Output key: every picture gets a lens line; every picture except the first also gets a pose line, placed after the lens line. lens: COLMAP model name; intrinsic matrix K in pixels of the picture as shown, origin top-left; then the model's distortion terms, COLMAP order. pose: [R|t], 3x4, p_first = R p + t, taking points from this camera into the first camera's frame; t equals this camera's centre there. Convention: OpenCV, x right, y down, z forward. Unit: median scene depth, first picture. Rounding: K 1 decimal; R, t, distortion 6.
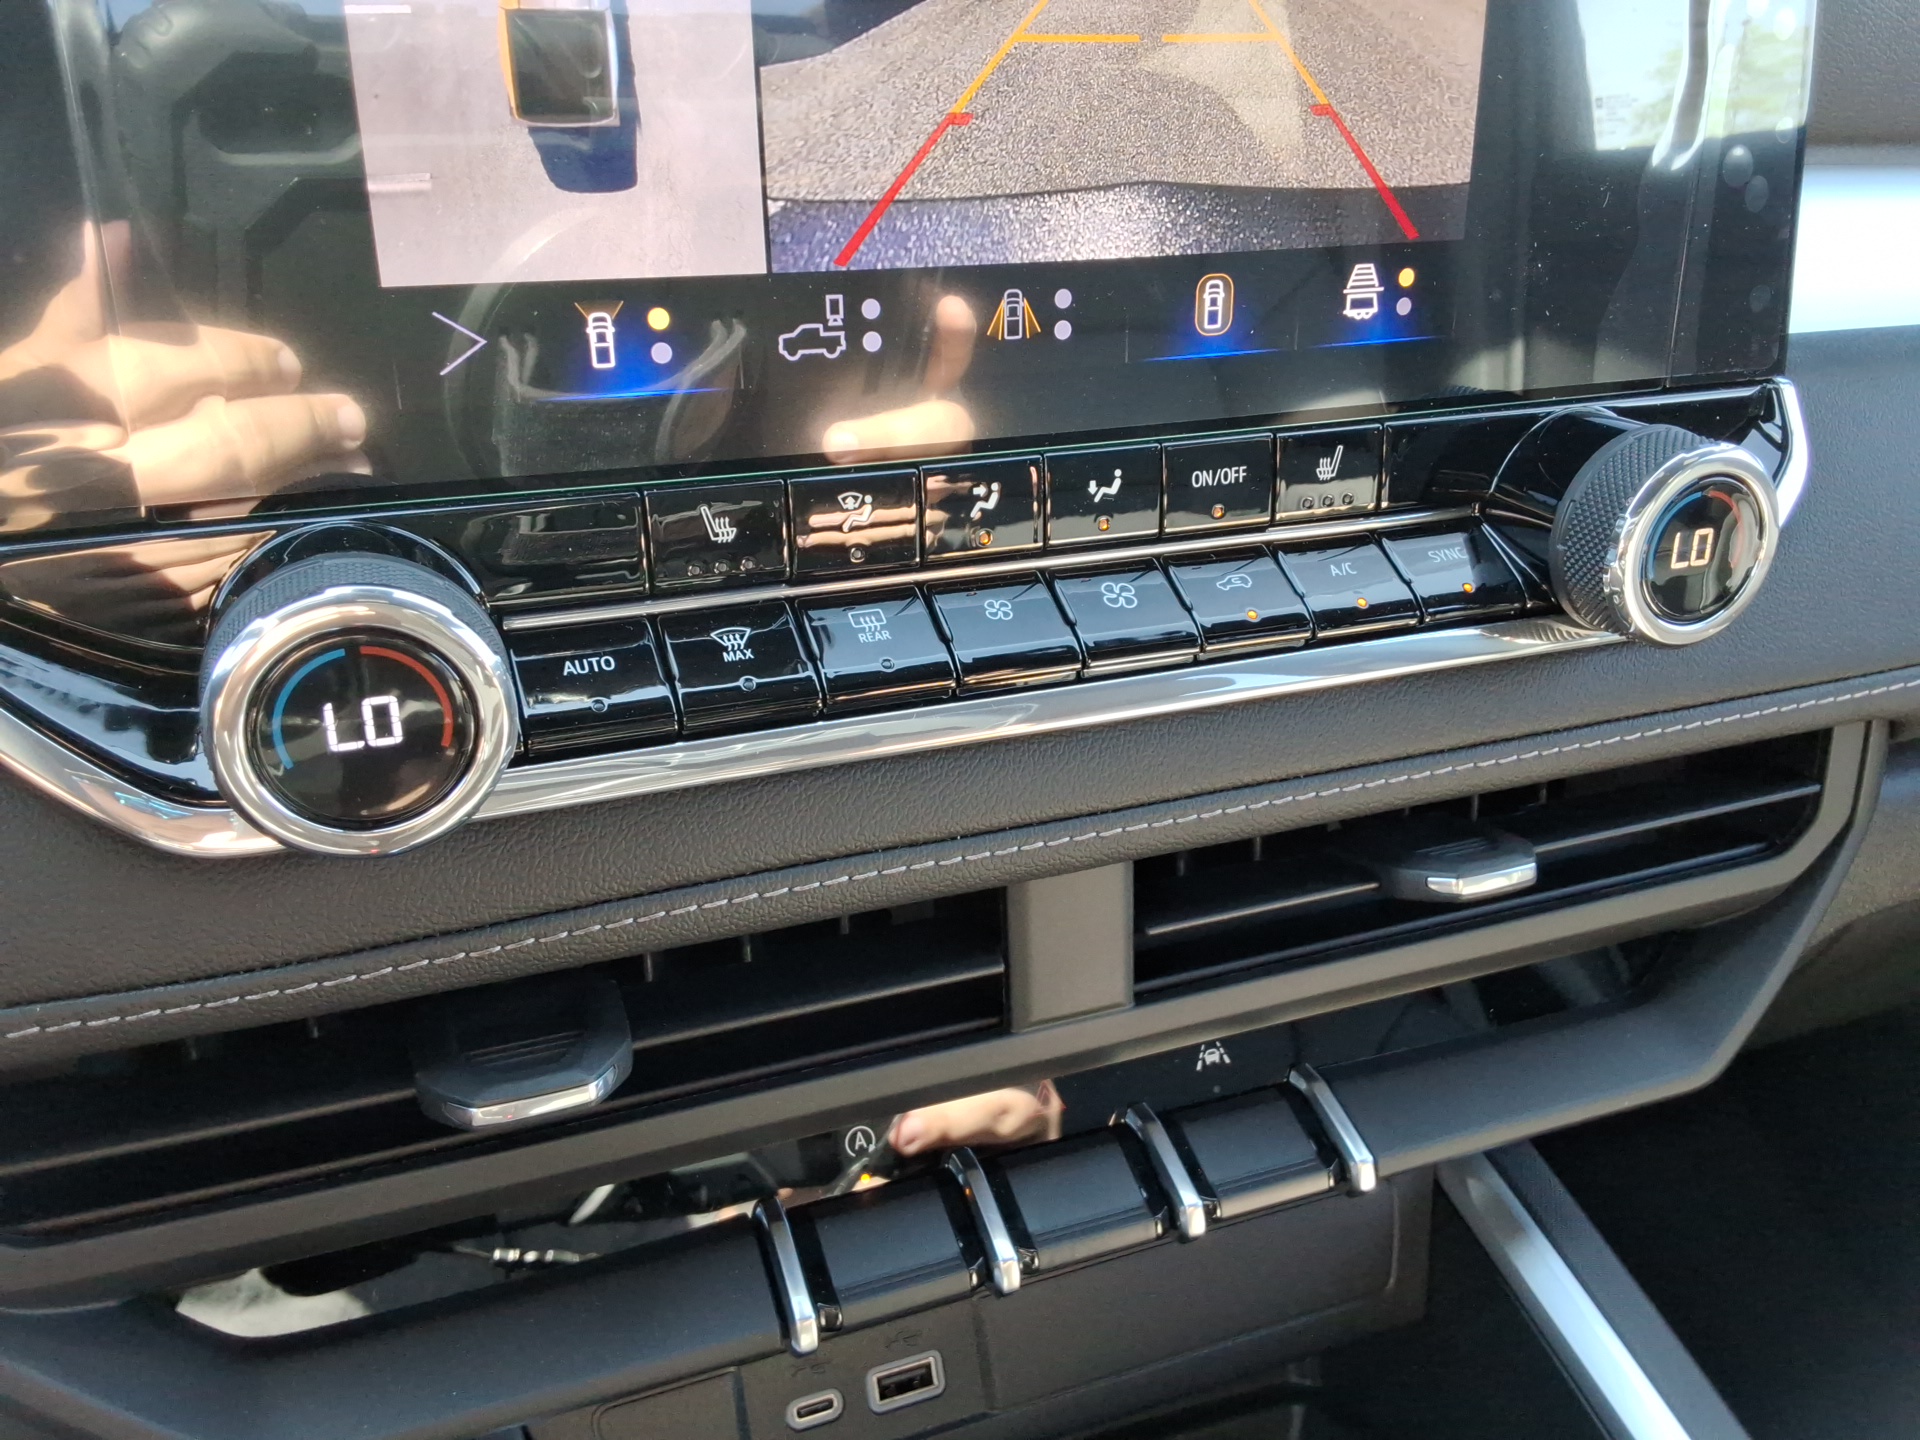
lens RADIAL K [[1560.4, 0, 984.3], [0, 1560.4, 699.9], [0, 0, 1]] dist [0.144284, -0.238640]
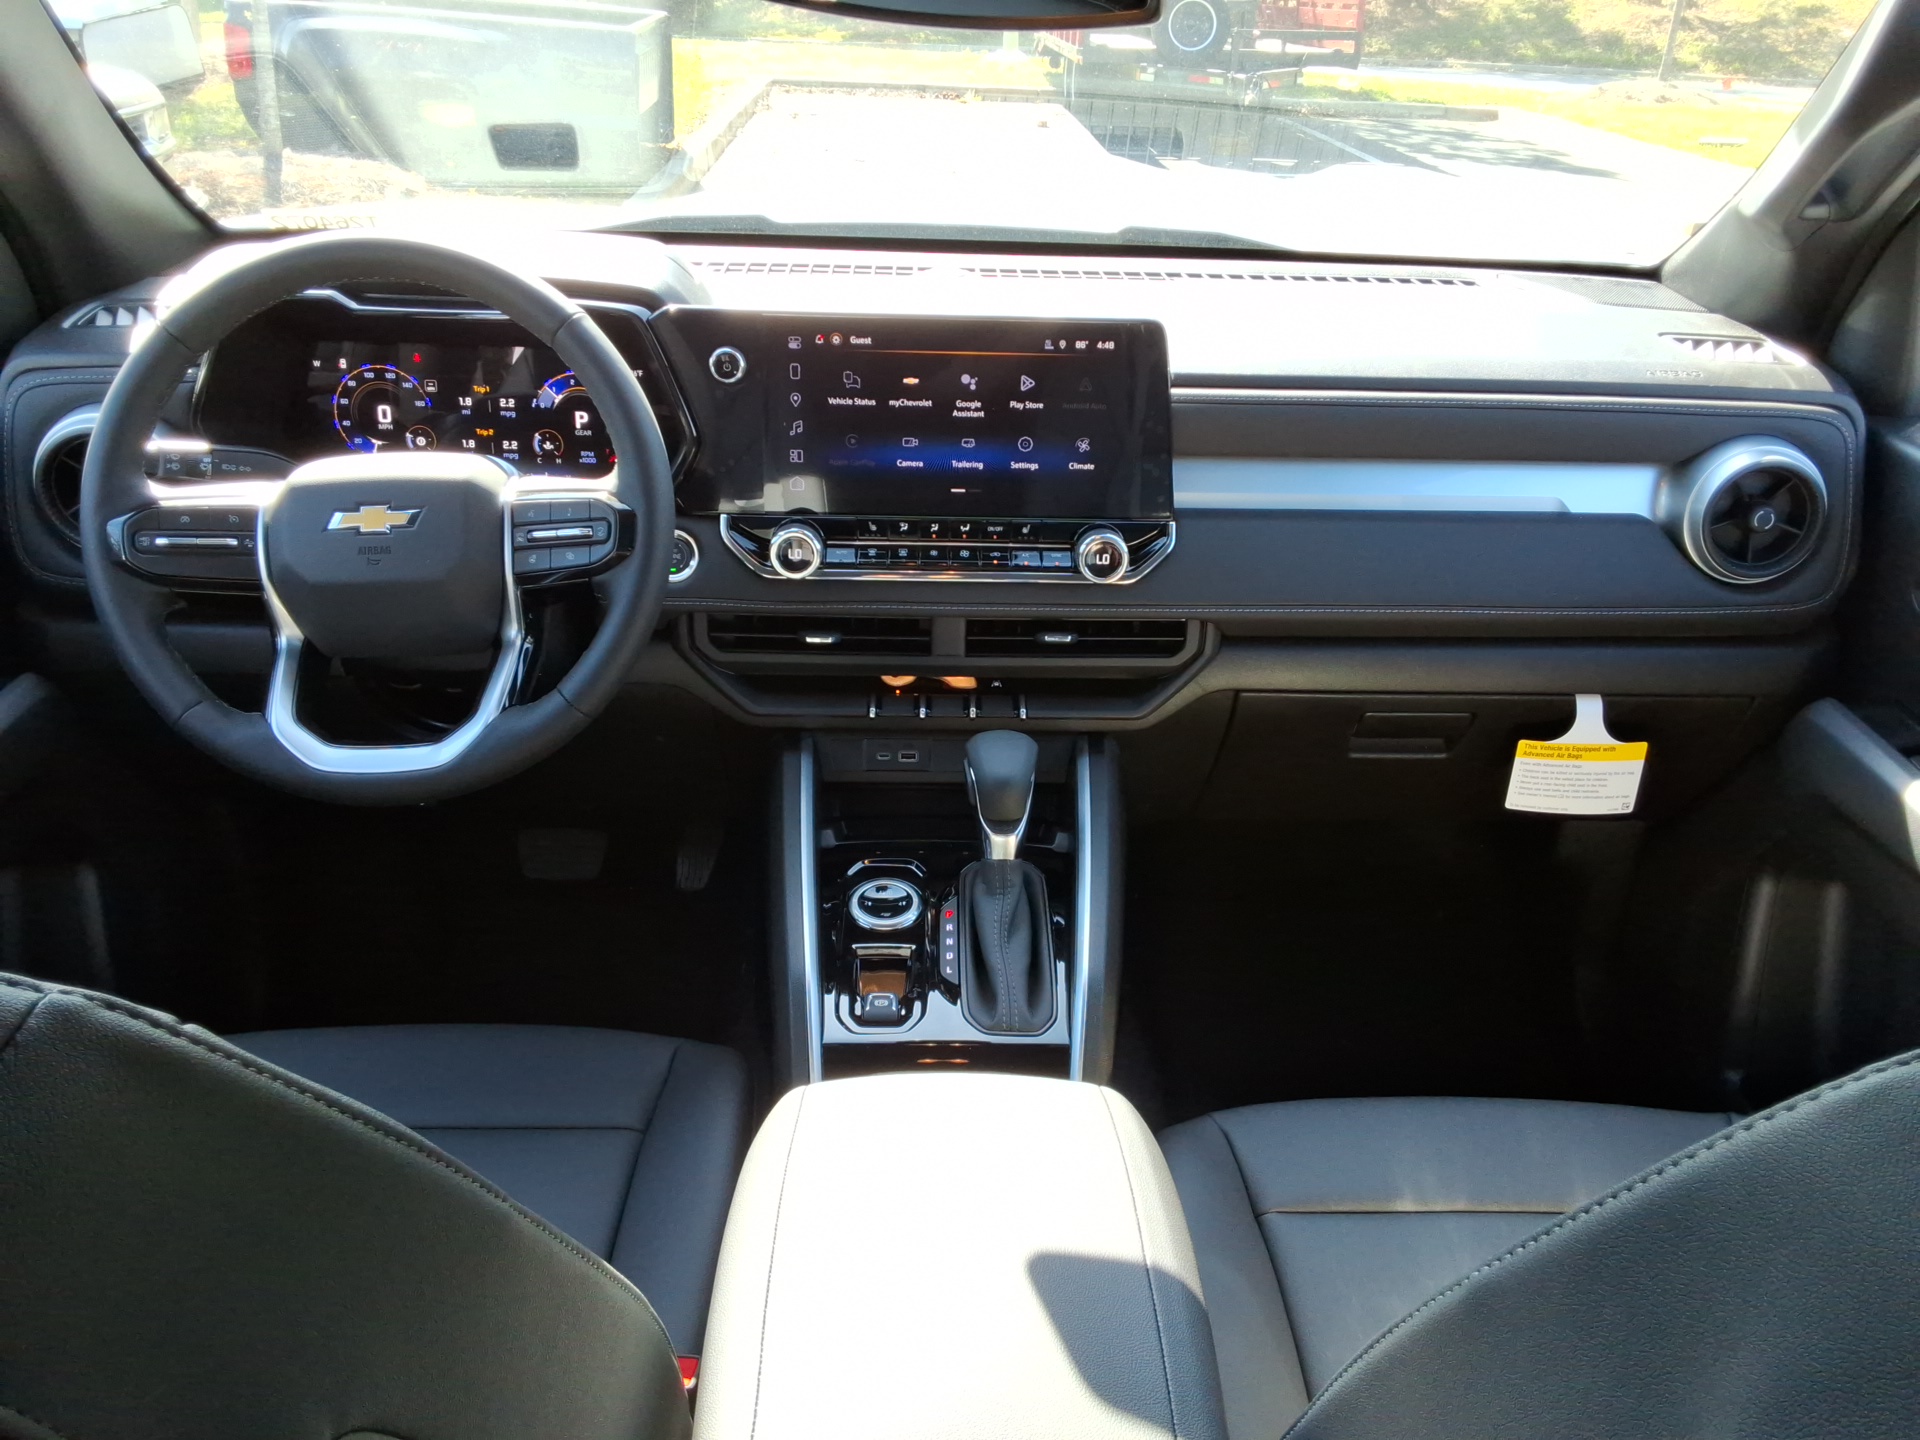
lens RADIAL K [[1564.3, 0, 991.9], [0, 1564.3, 712.3], [0, 0, 1]] dist [0.116575, -0.180799]
pose [[0.943191, 0.138785, -0.301878, 1.378376], [-0.145864, 0.989304, -0.000916, 0.324361], [0.298522, 0.044897, 0.953346, -2.771004]]
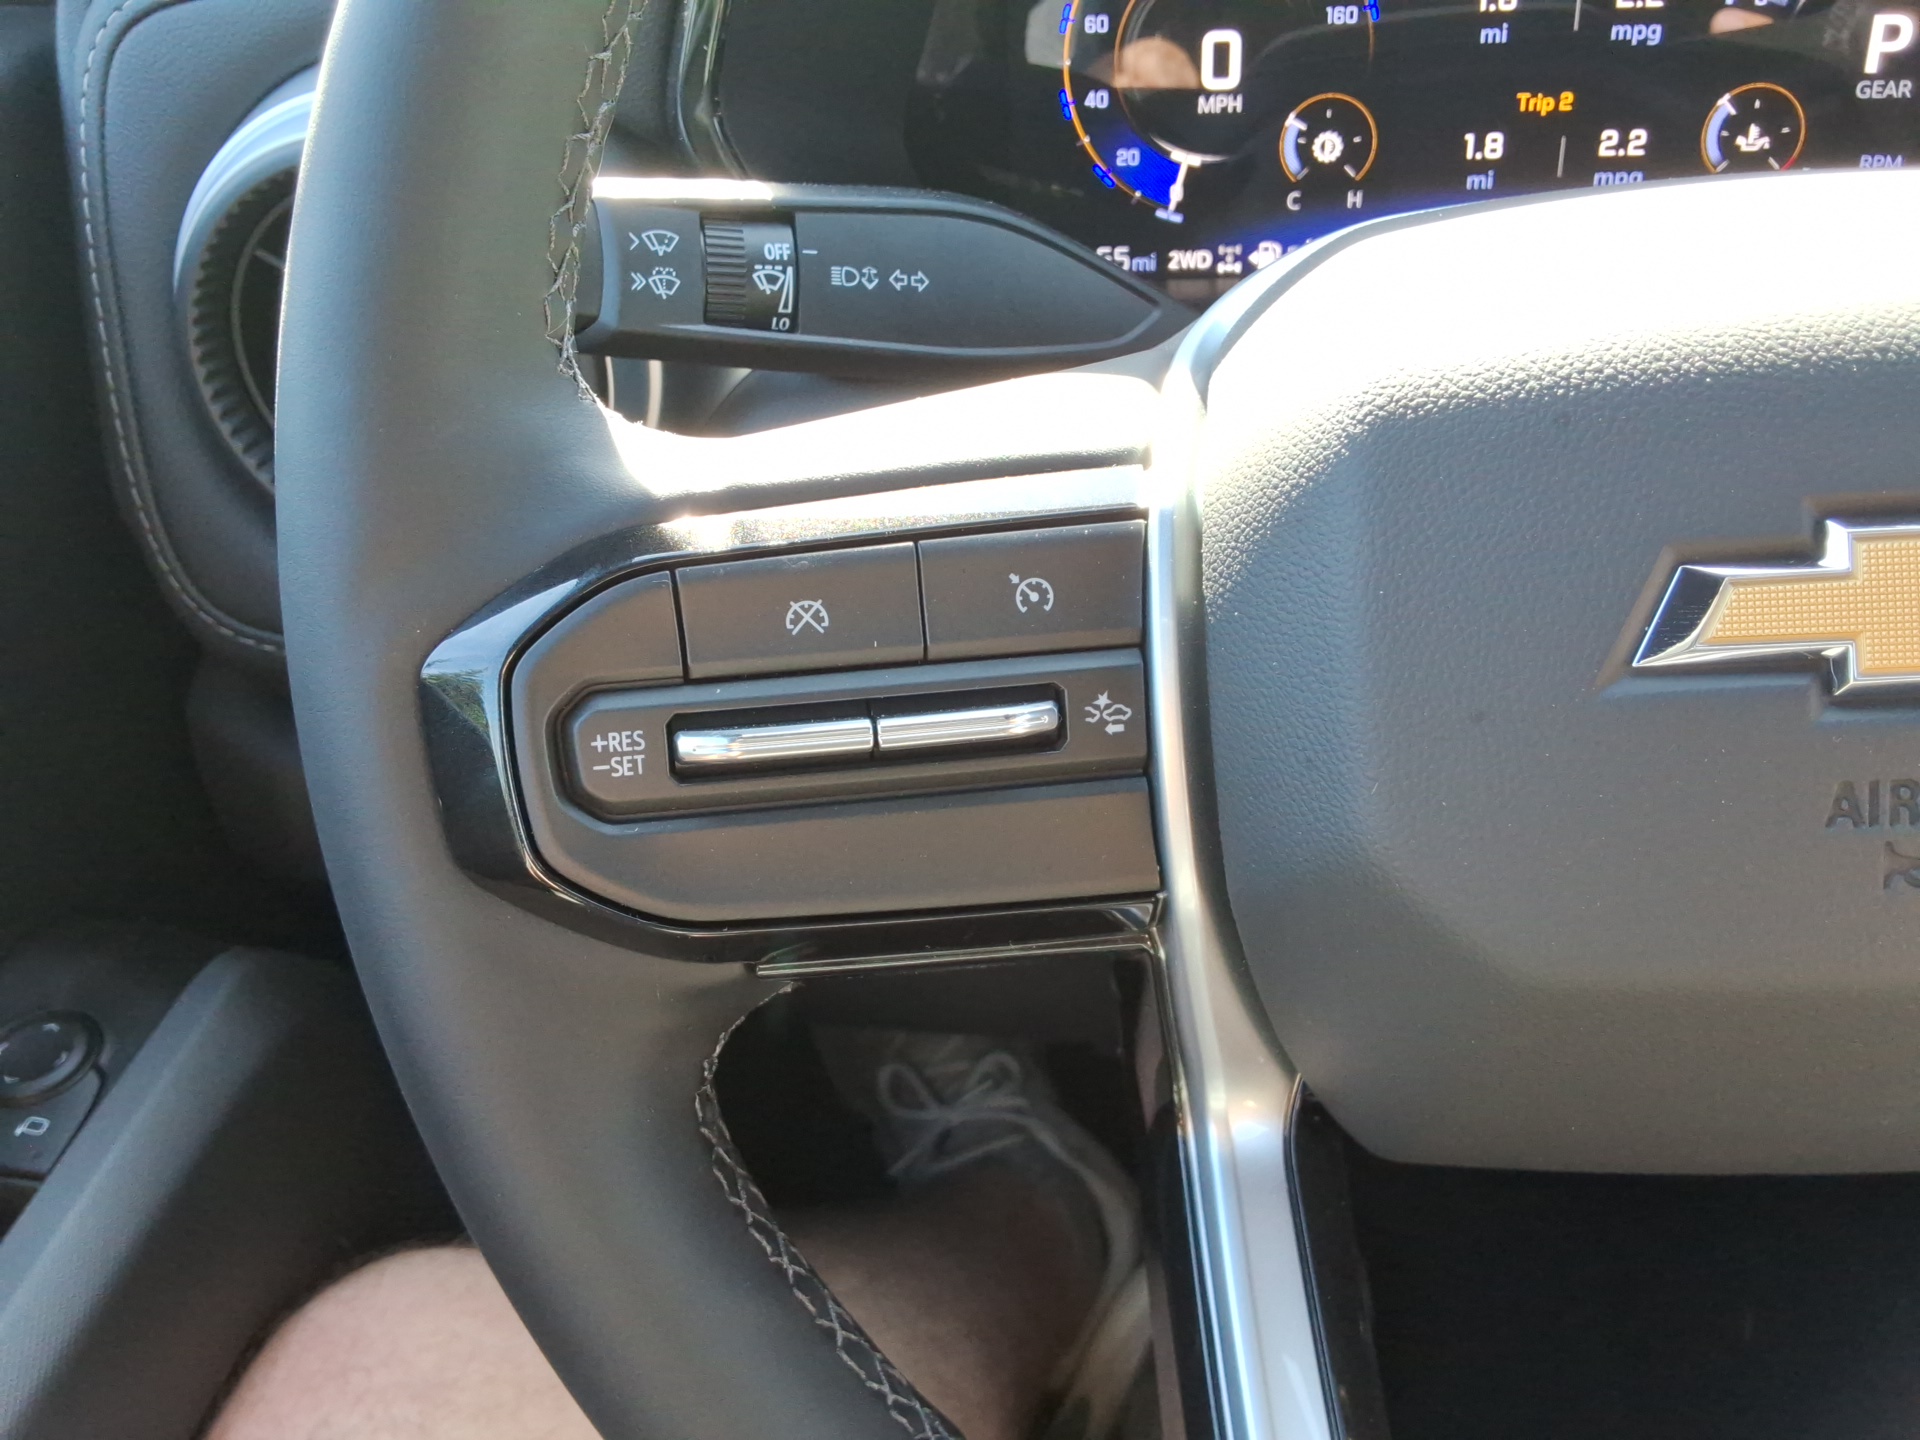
lens RADIAL K [[1583.4, 0, 991.7], [0, 1583.4, 707.0], [0, 0, 1]] dist [0.107461, -0.182561]
pose [[0.877365, 0.199352, -0.436452, -0.933316], [-0.133939, 0.975203, 0.176182, 0.090344], [0.460751, -0.096118, 0.882309, -0.636586]]
